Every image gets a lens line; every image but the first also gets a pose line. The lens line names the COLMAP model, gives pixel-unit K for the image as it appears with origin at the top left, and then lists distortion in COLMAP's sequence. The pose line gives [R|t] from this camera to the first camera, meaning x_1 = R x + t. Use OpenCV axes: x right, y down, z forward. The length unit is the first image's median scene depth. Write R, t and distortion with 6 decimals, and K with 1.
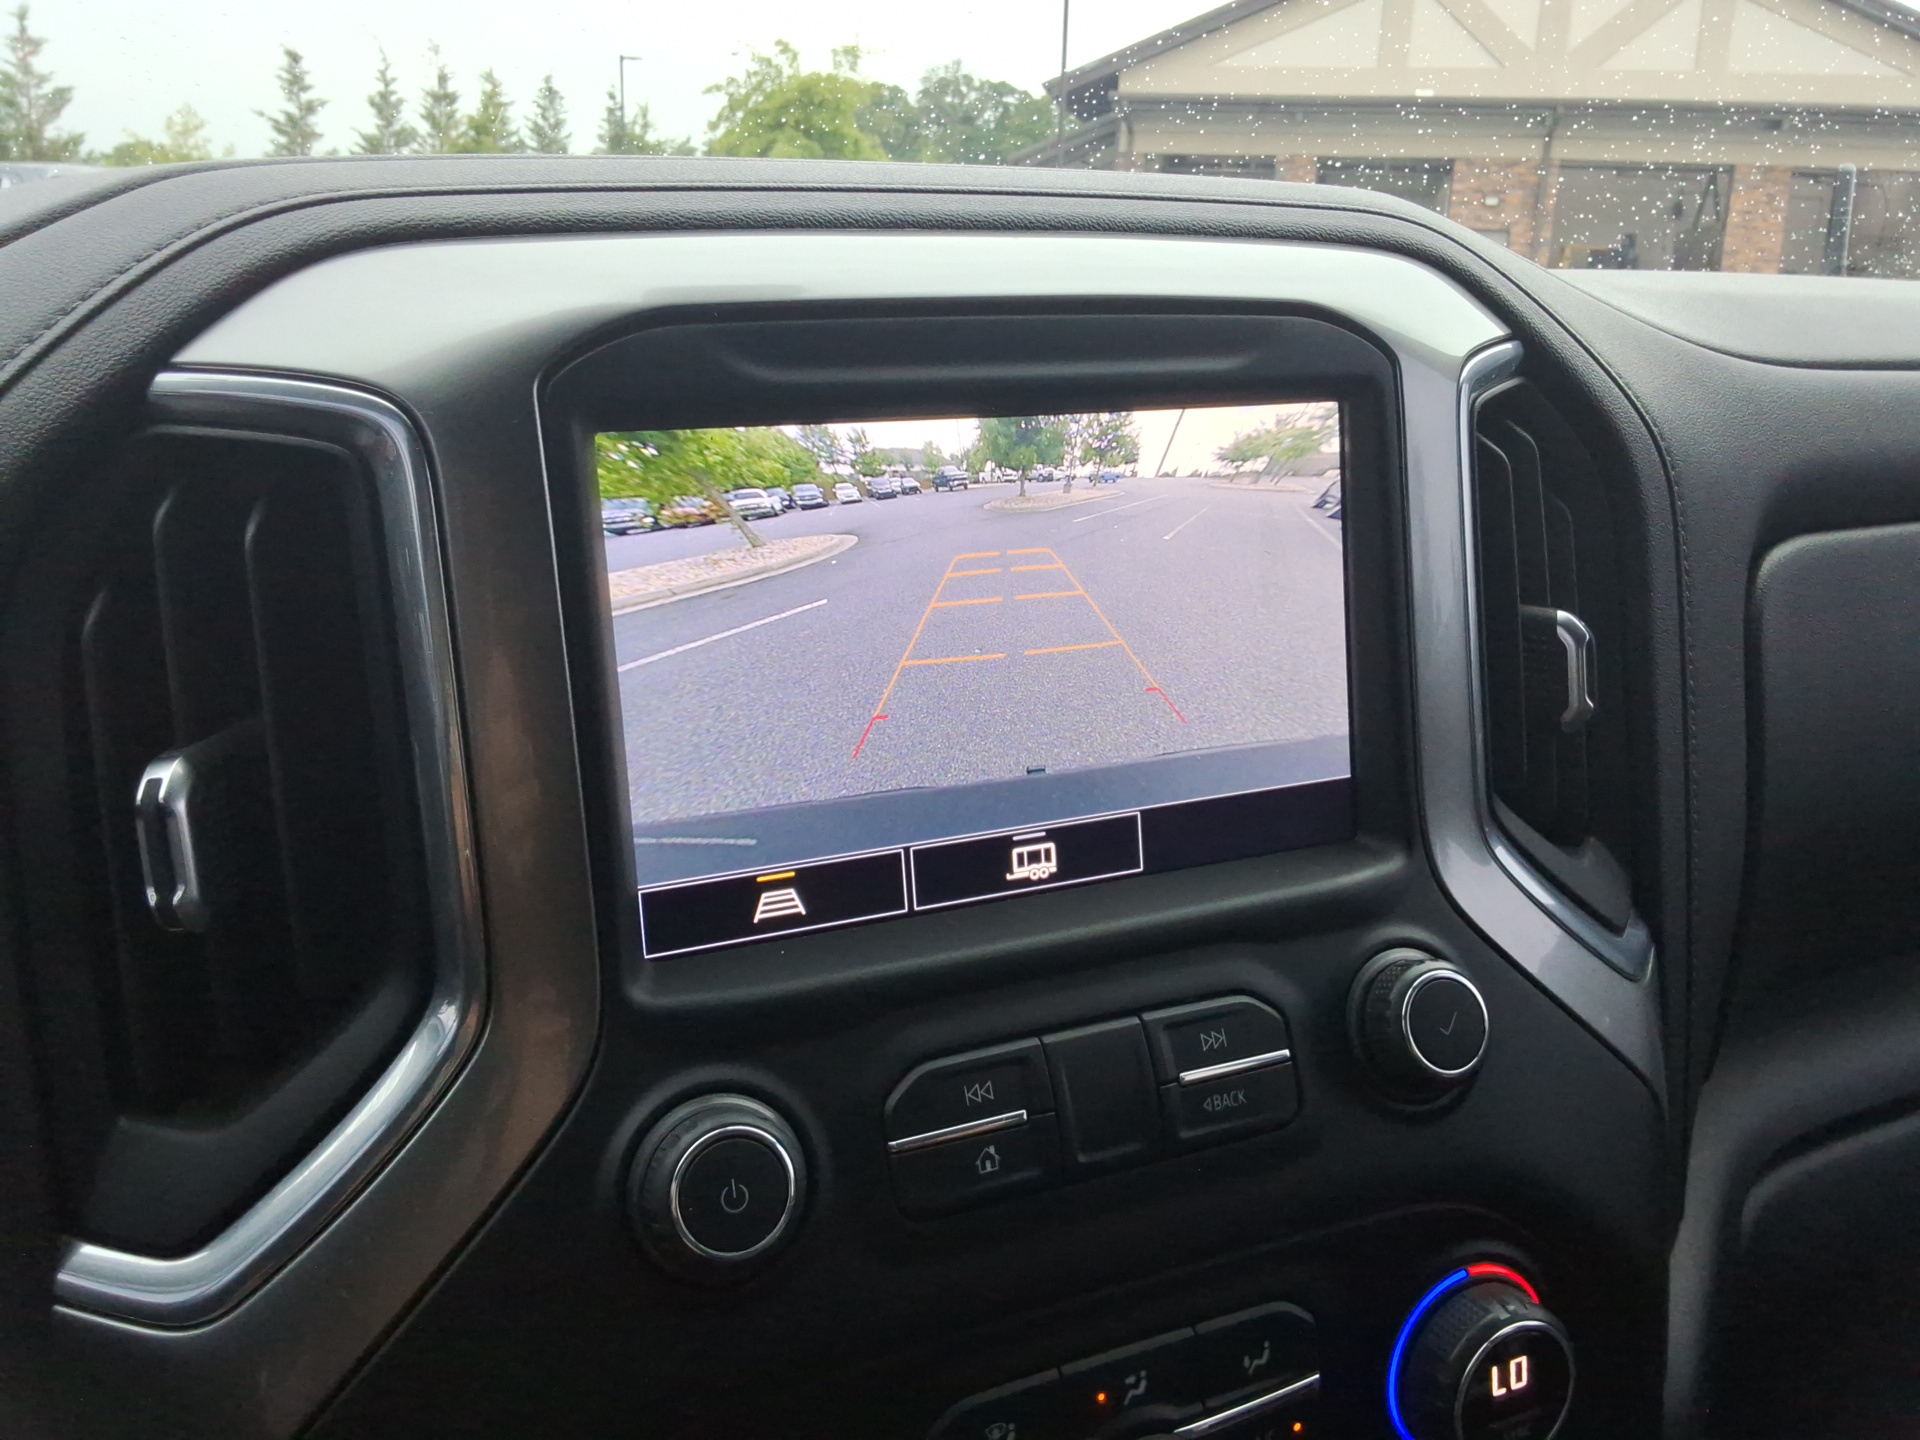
lens RADIAL K [[1538.7, 0, 971.2], [0, 1538.7, 712.8], [0, 0, 1]] dist [0.088034, -0.130656]
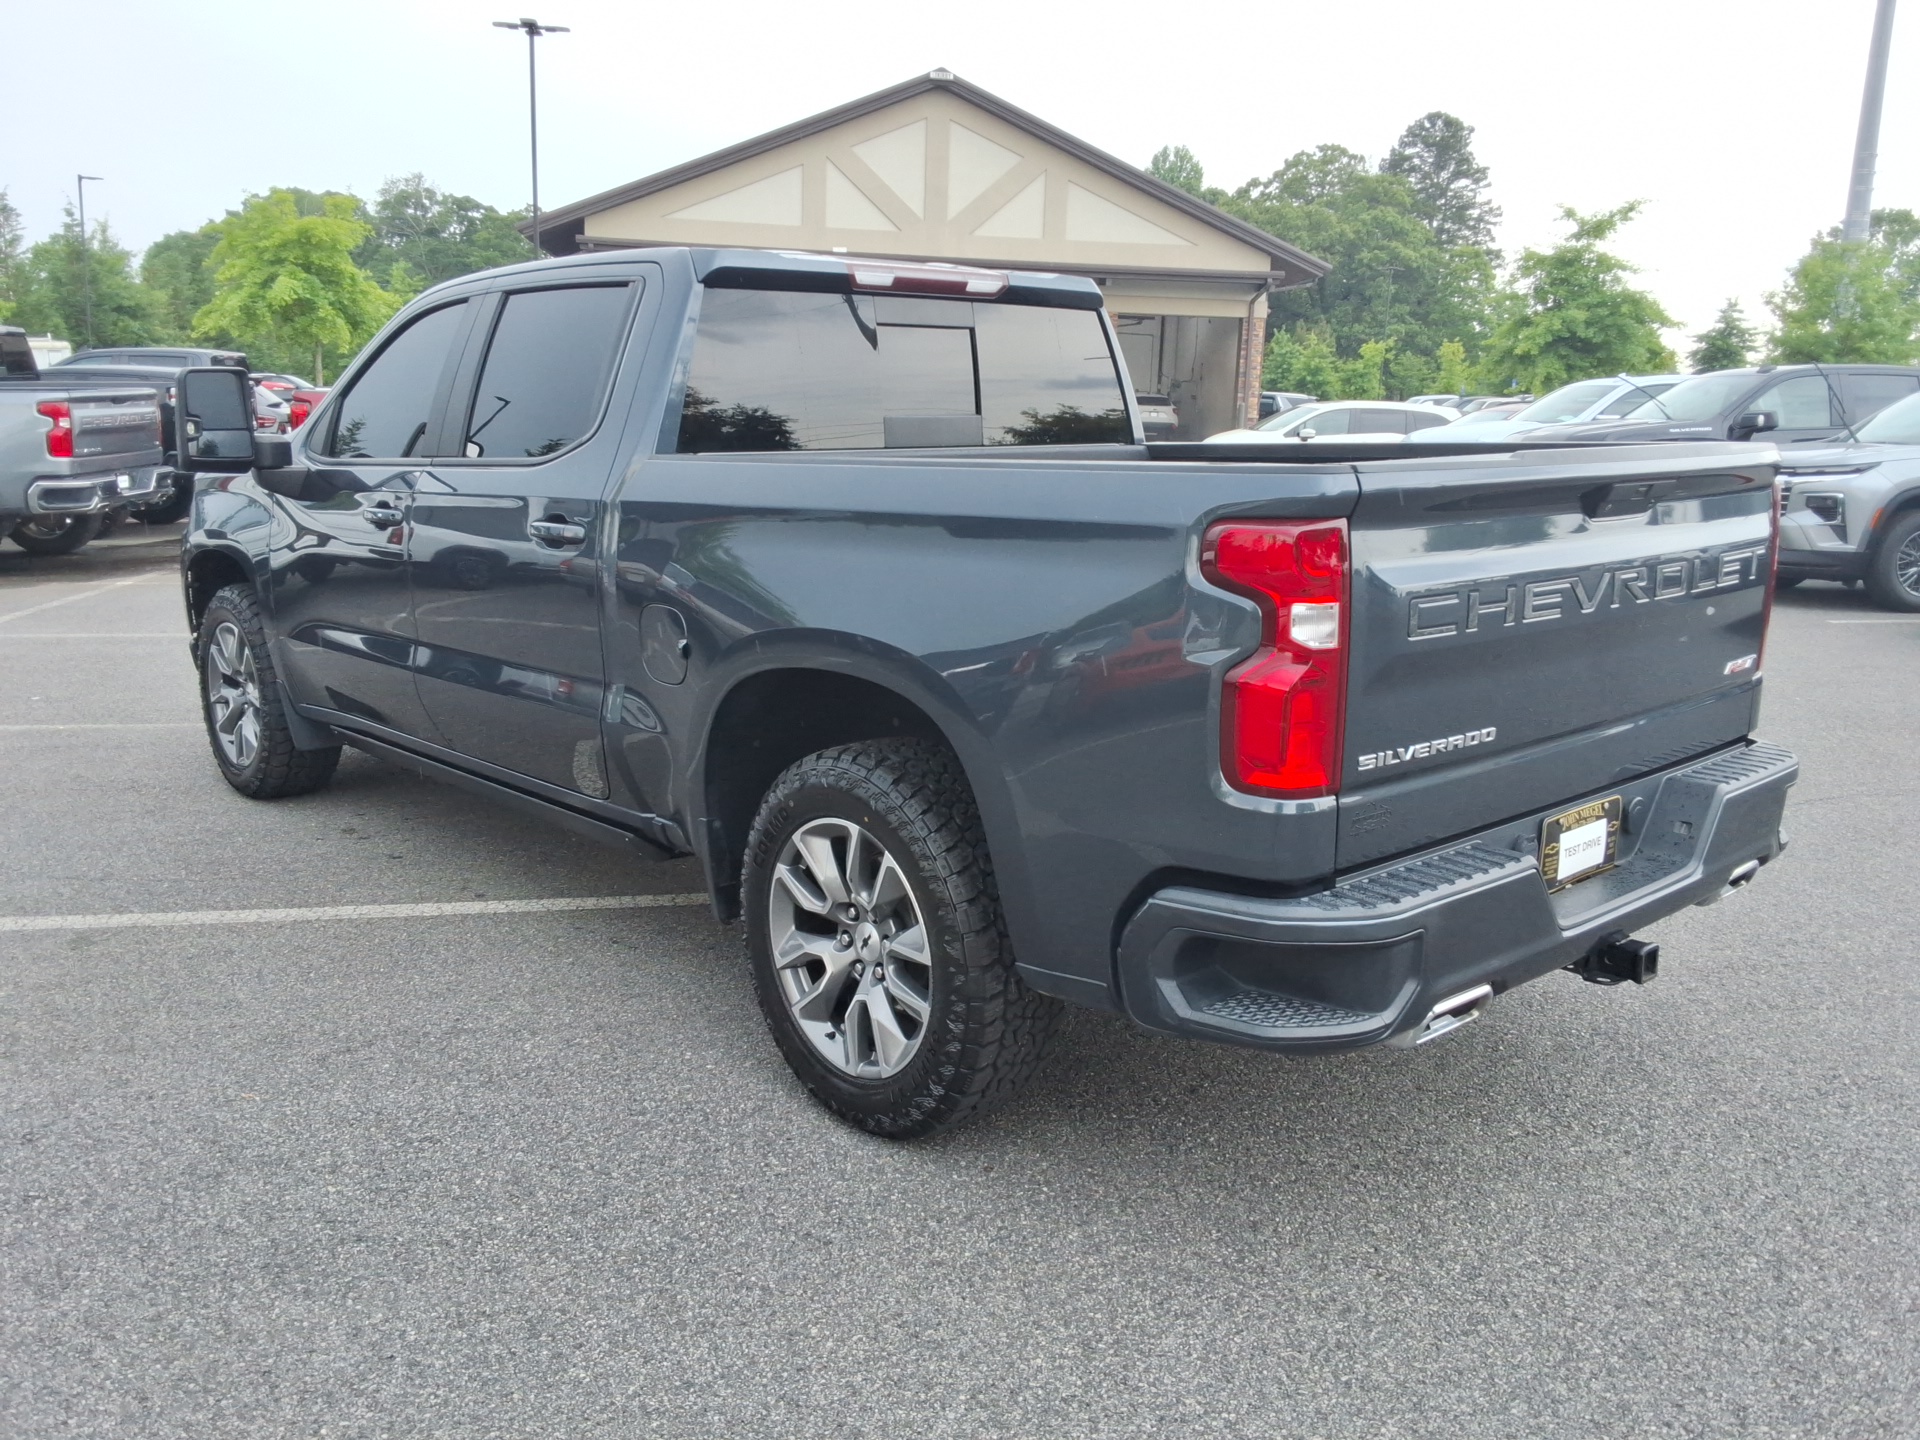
lens RADIAL K [[1538.7, 0, 968.7], [0, 1538.7, 719.3], [0, 0, 1]] dist [0.088034, -0.130656]
pose [[0.949347, -0.062387, 0.307974, -0.010998], [0.081561, 0.995425, -0.049770, 0.034806], [-0.303460, 0.072368, 0.950092, -0.137040]]
